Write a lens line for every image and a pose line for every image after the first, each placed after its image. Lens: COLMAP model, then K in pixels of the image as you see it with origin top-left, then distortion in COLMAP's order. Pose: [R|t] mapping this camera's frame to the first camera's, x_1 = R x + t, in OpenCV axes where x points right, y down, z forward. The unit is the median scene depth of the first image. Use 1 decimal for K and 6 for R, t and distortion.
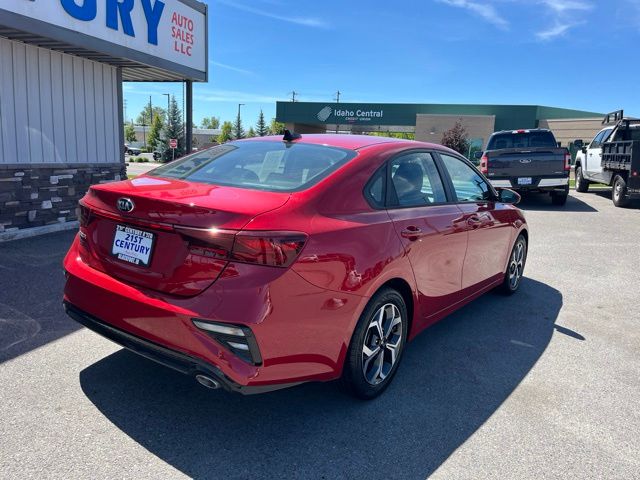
lens RADIAL K [[482.9, 0, 321.8], [0, 482.9, 234.2], [0, 0, 1]] dist [0.071644, -0.107737]
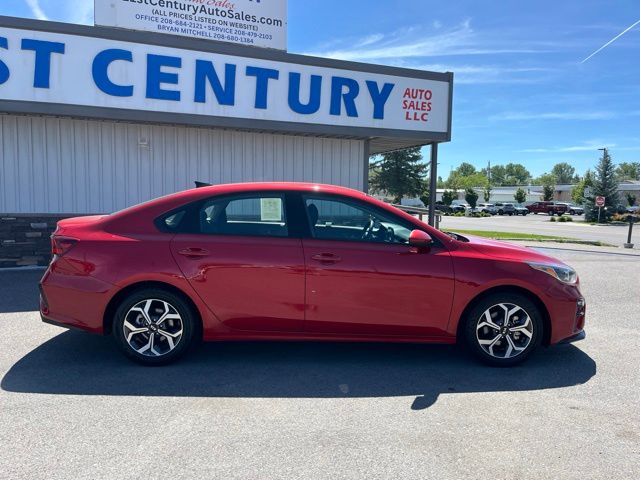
lens RADIAL K [[483.8, 0, 315.5], [0, 483.8, 238.1], [0, 0, 1]] dist [0.060007, -0.078923]
pose [[0.621774, 0.027586, -0.782711, 0.508897], [-0.118215, 0.991235, -0.058972, -0.001186], [0.774224, 0.129196, 0.619586, 0.154778]]
